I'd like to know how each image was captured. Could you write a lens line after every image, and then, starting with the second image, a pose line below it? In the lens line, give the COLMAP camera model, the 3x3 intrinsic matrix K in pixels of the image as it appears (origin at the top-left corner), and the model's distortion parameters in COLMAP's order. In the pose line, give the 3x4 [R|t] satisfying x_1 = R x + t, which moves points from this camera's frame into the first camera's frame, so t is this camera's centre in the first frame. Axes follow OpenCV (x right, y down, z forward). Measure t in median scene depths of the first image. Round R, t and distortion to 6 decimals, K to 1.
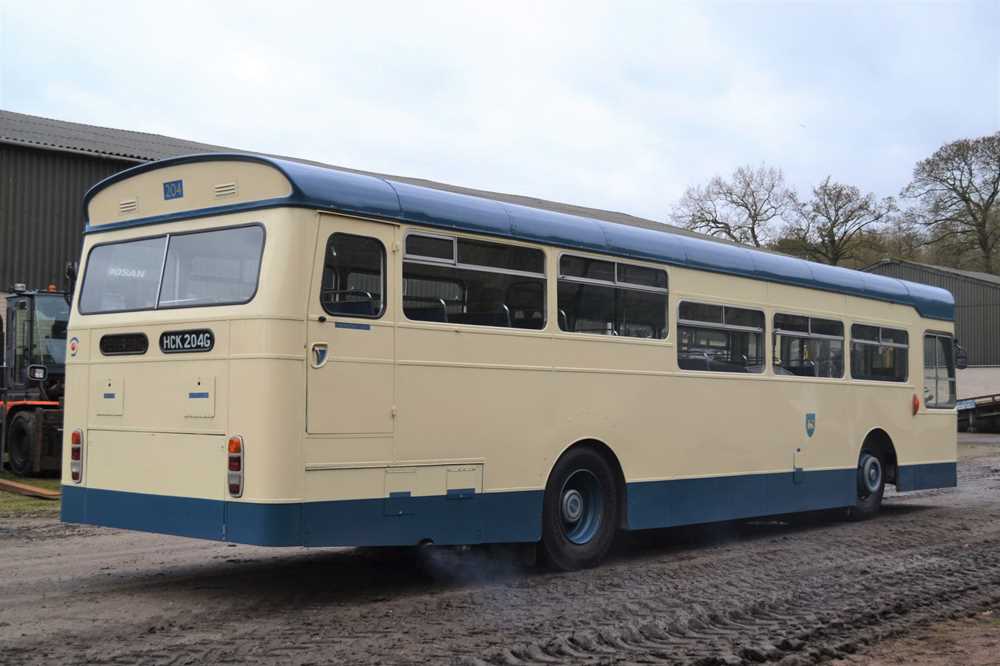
lens RADIAL K [[1231.7, 0, 479.3], [0, 1231.7, 329.1], [0, 0, 1]] dist [-0.054899, 0.000000]
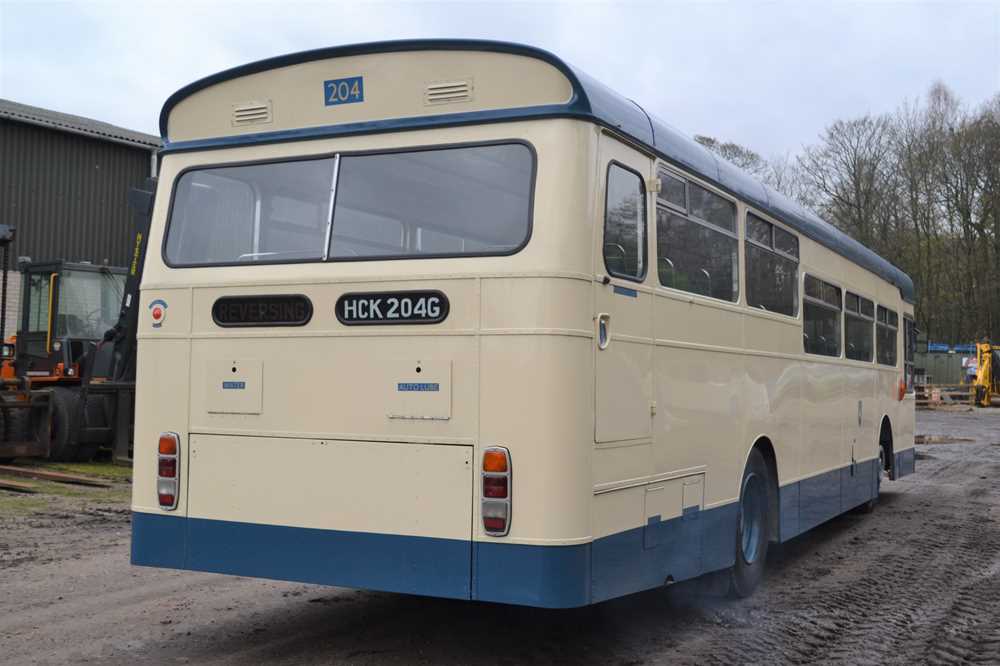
lens RADIAL K [[1231.7, 0, 546.7], [0, 1231.7, 334.1], [0, 0, 1]] dist [-0.054899, 0.000000]
pose [[0.970879, 0.014007, 0.239161, -0.311385], [-0.019390, 0.999609, 0.020170, 0.008646], [-0.238785, -0.024220, 0.970770, 0.300721]]
